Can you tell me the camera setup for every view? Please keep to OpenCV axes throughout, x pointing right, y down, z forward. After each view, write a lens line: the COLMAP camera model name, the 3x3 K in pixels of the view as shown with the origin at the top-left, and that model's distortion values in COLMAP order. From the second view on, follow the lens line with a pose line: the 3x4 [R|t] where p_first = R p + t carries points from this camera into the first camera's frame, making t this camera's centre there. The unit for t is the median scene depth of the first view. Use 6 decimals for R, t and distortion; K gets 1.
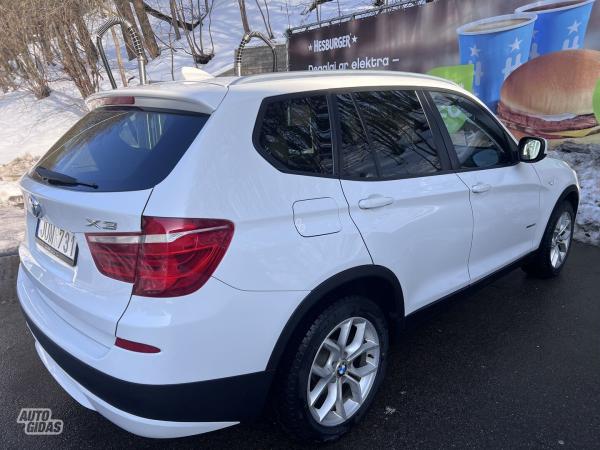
lens RADIAL K [[453.3, 0, 300.6], [0, 453.3, 232.3], [0, 0, 1]] dist [0.070301, -0.074404]
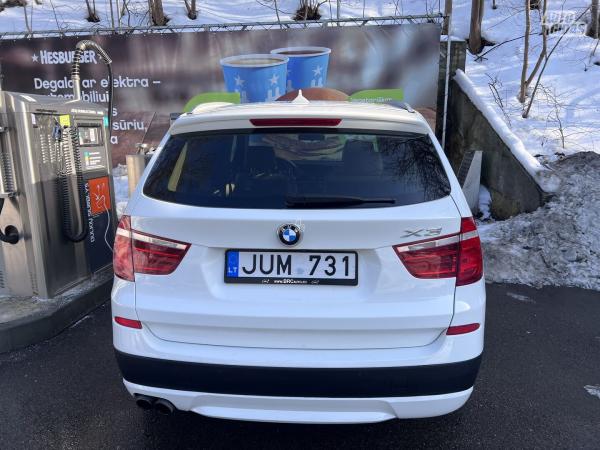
lens RADIAL K [[472.0, 0, 300.0], [0, 472.0, 225.0], [0, 0, 1]] dist [0.010615, -0.003601]
pose [[0.727462, -0.126545, 0.674378, -0.346456], [0.170965, 0.985277, 0.000461, -0.021164], [-0.664507, 0.114959, 0.738386, 0.083385]]
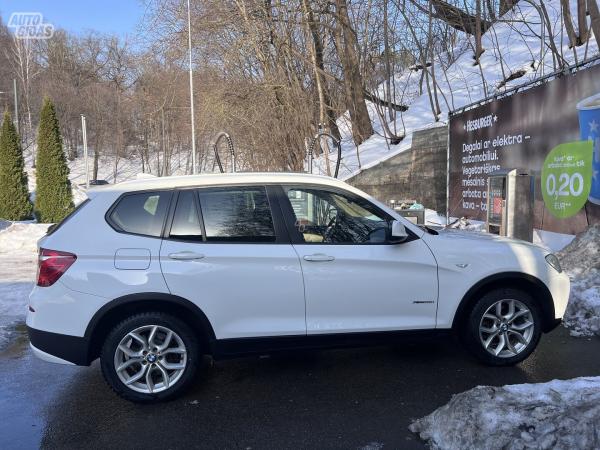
lens RADIAL K [[473.8, 0, 300.0], [0, 473.8, 225.0], [0, 0, 1]] dist [0.018670, -0.003596]
pose [[0.829520, 0.045327, -0.556635, 0.437993], [-0.137401, 0.982629, -0.124744, -0.006535], [0.541312, 0.179960, 0.821338, -0.051024]]
